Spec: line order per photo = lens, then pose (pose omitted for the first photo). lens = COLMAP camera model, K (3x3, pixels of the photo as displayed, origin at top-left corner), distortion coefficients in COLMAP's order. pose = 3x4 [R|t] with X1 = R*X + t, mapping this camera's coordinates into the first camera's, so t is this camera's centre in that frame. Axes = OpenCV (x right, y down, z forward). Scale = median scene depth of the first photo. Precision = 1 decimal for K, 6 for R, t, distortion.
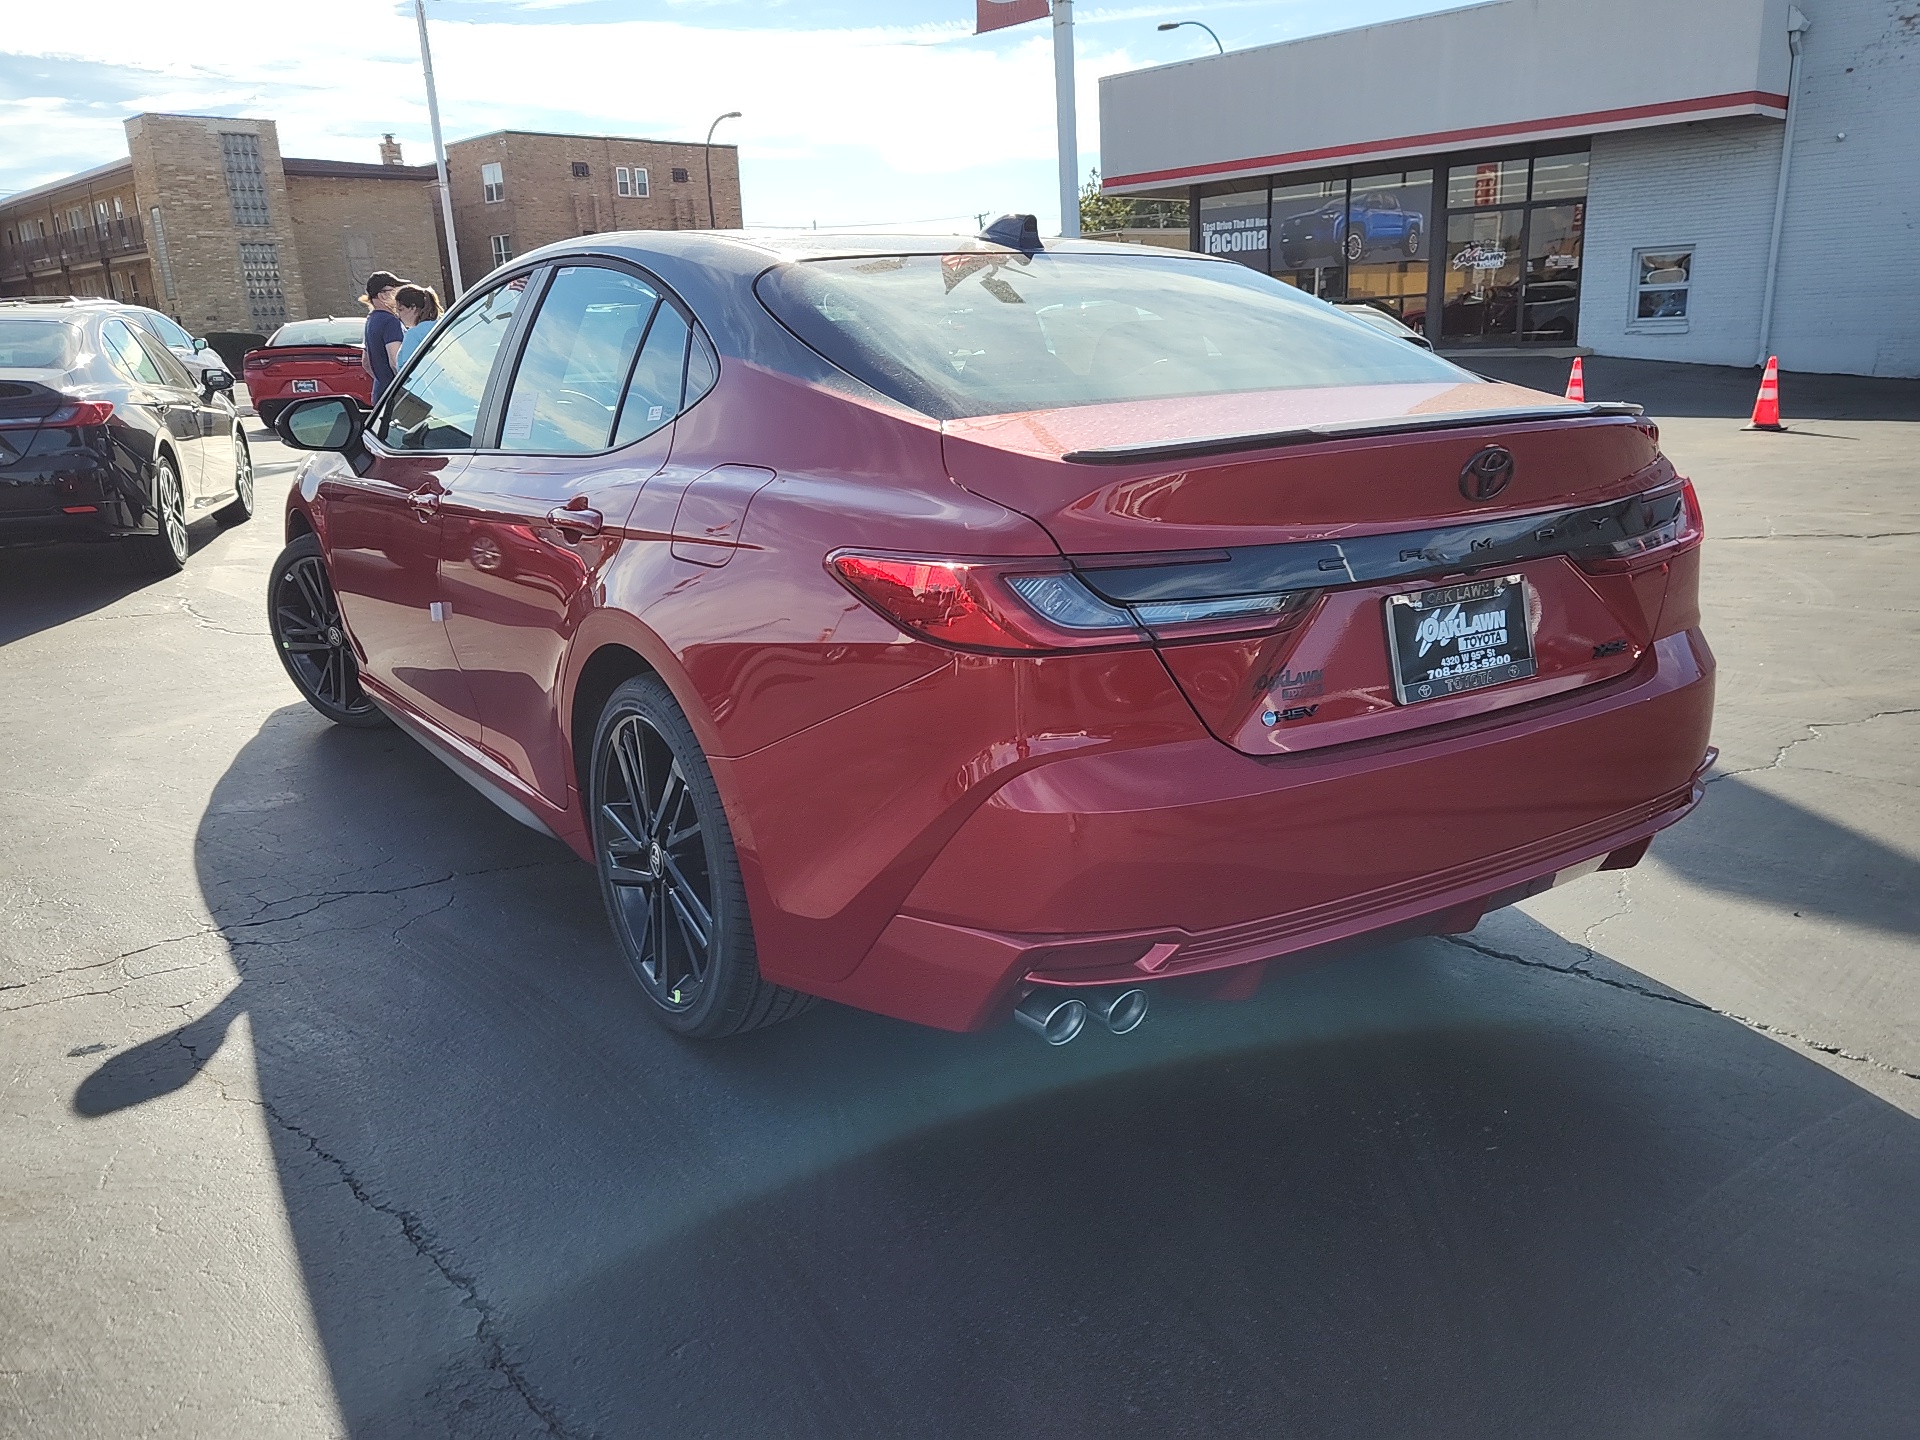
lens RADIAL K [[1969.9, 0, 960.0], [0, 1969.9, 720.0], [0, 0, 1]] dist [0.061738, -0.099946]
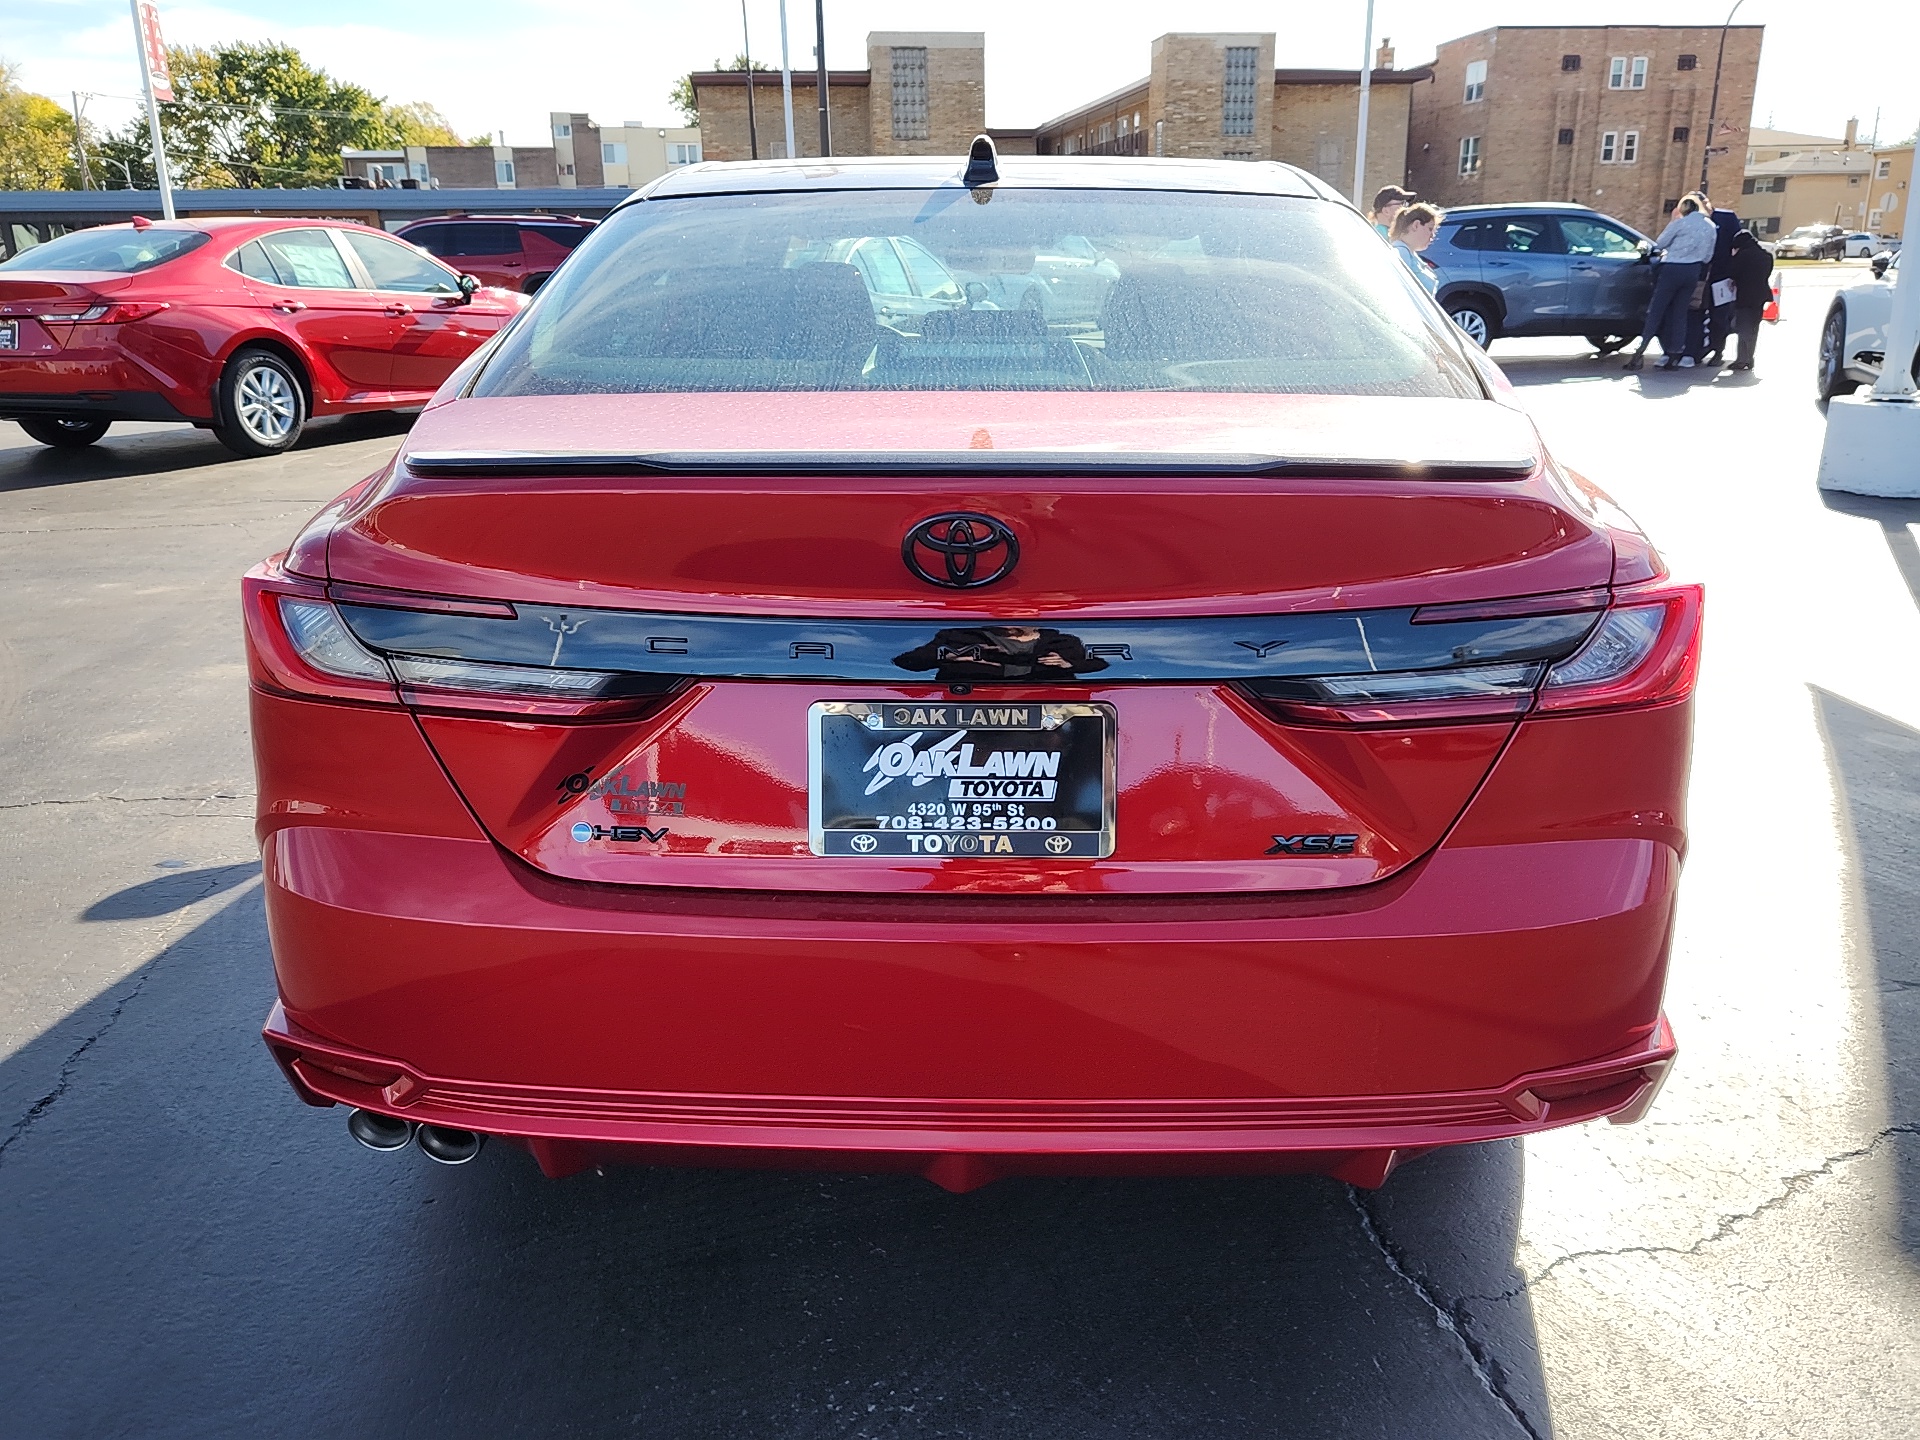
lens RADIAL K [[1722.2, 0, 993.1], [0, 1722.2, 738.7], [0, 0, 1]] dist [0.086219, -0.138630]
pose [[0.742742, 0.200273, -0.638925, 0.217212], [-0.136644, 0.979476, 0.148172, -0.049259], [0.655487, -0.022748, 0.754864, 0.191001]]
